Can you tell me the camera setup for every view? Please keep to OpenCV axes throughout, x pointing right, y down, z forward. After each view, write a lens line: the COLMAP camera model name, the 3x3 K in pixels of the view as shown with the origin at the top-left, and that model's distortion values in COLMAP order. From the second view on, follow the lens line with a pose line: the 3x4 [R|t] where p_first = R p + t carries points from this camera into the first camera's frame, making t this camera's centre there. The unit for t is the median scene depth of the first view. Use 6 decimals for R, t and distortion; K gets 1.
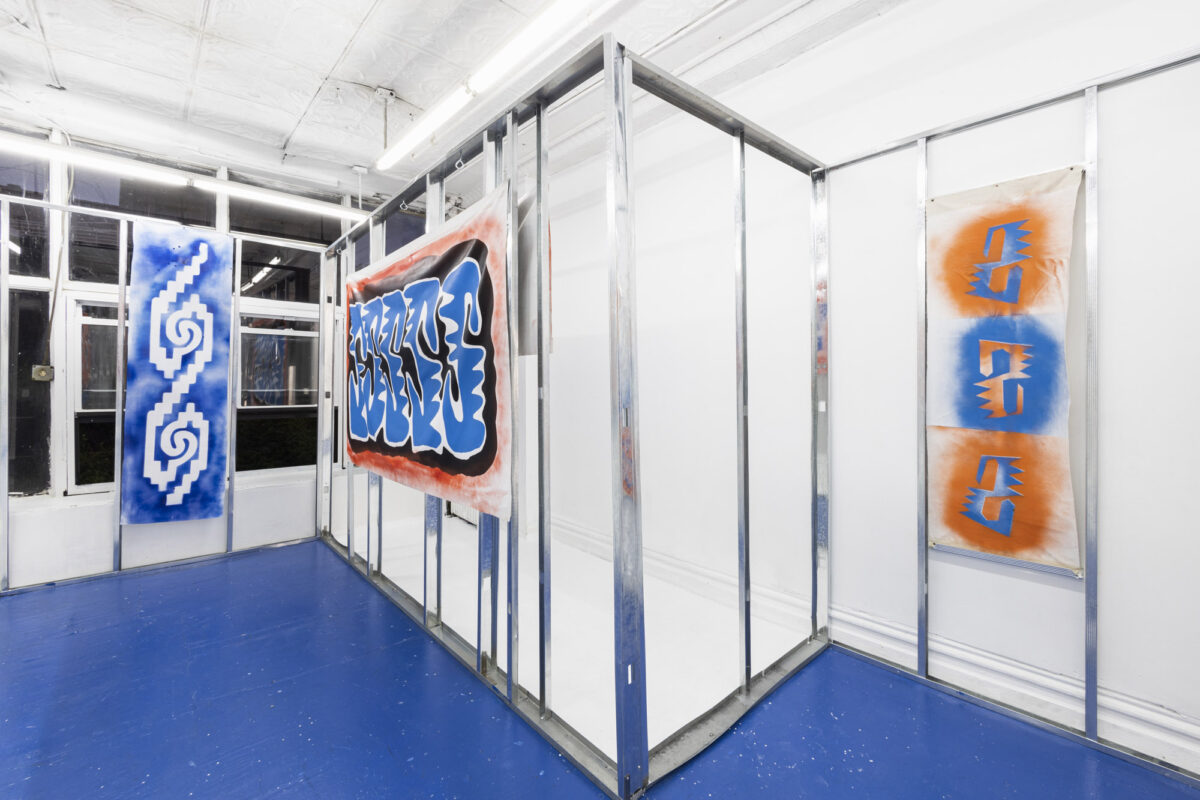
lens RADIAL K [[518.5, 0, 604.3], [0, 518.5, 384.7], [0, 0, 1]] dist [-0.005341, 0.000206]
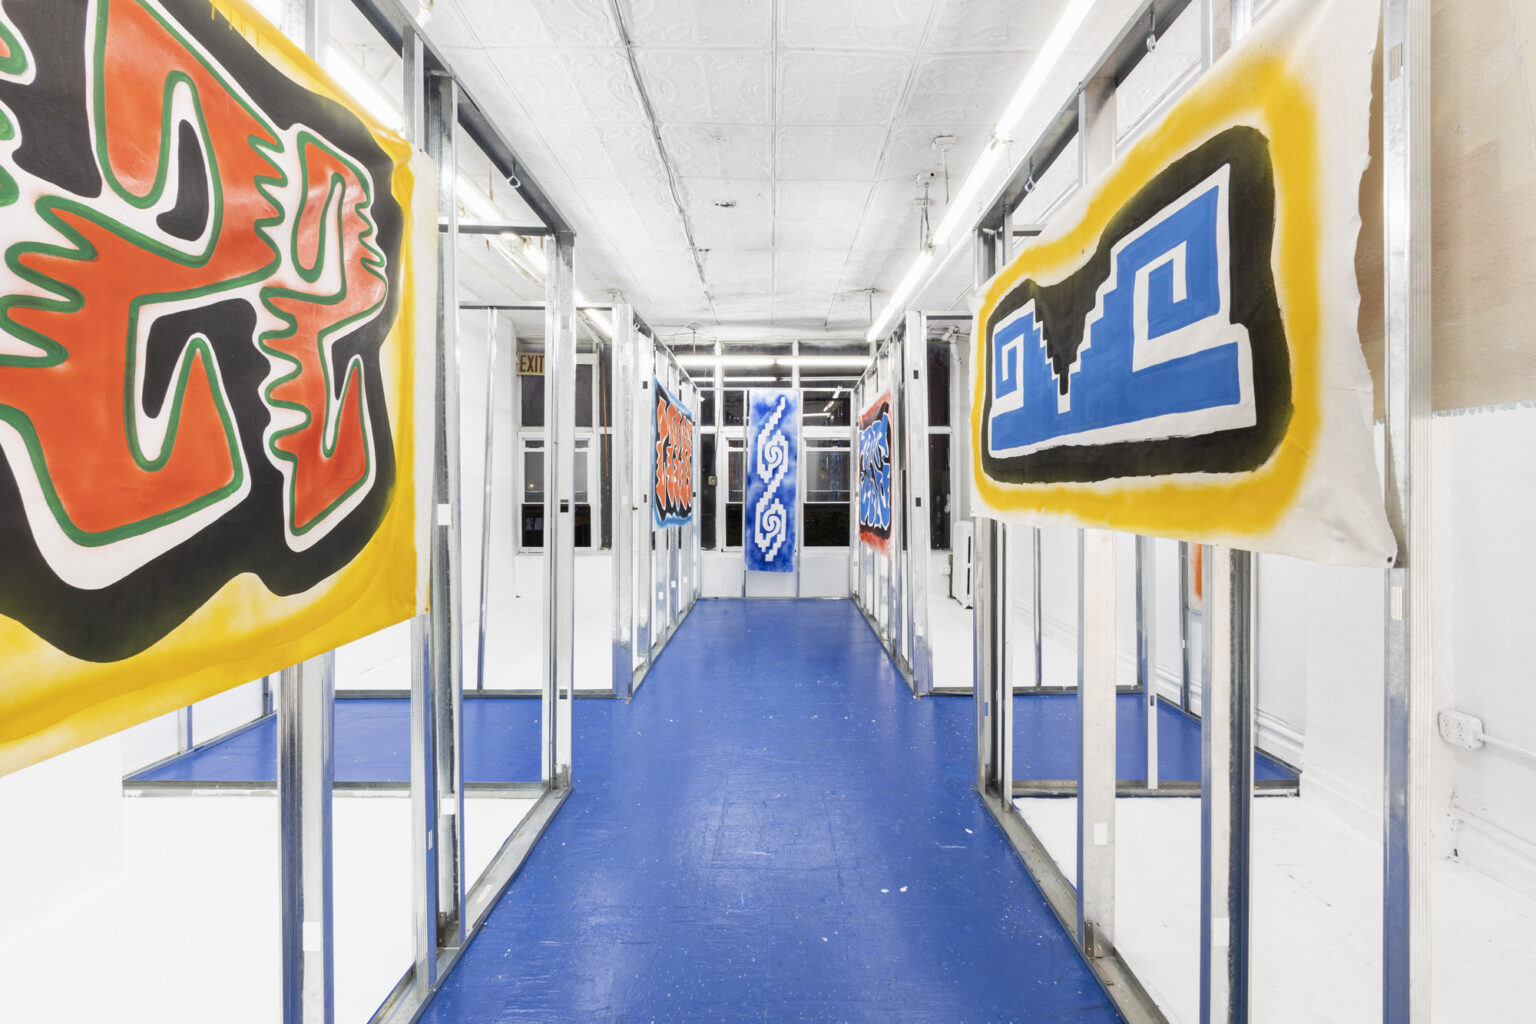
lens RADIAL K [[699.1, 0, 763.9], [0, 699.1, 521.0], [0, 0, 1]] dist [-0.005719, 0.001115]
pose [[0.732968, 0.030541, -0.679577, 0.638098], [-0.000442, 0.999013, 0.044420, 0.009342], [0.680263, -0.032258, 0.732258, -0.608847]]
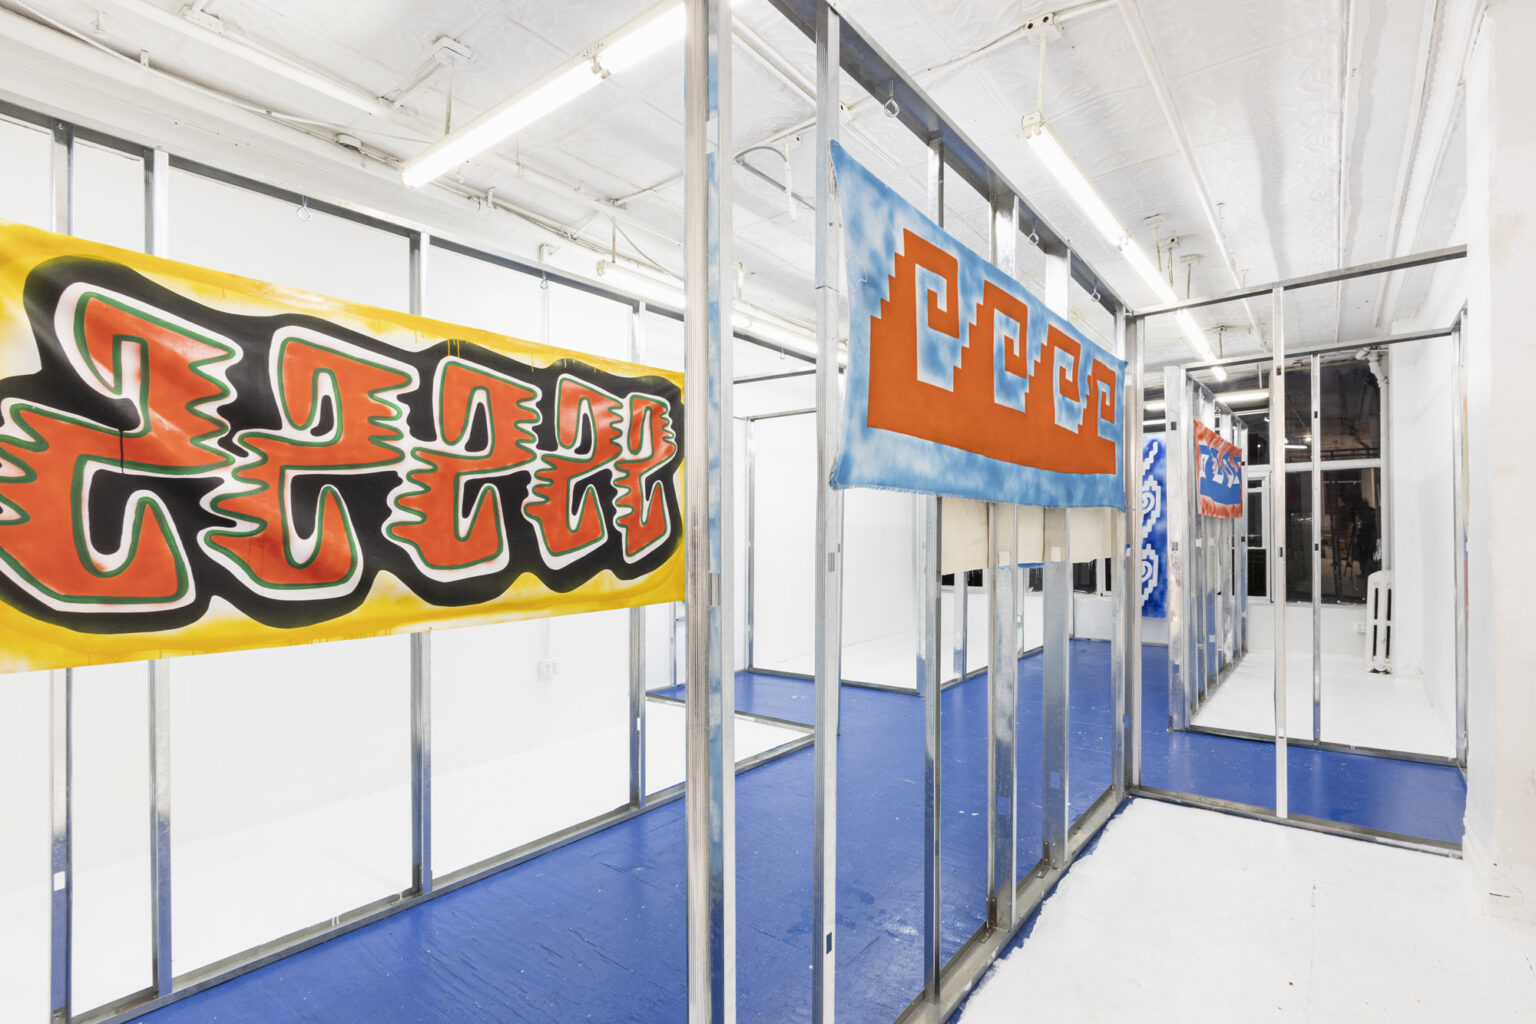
lens RADIAL K [[699.1, 0, 785.3], [0, 699.1, 586.1], [0, 0, 1]] dist [-0.005719, 0.001115]
pose [[0.161902, 0.068136, -0.984452, 1.150355], [0.005948, 0.997528, 0.070019, 0.008272], [0.986789, -0.017191, 0.161096, -0.456145]]
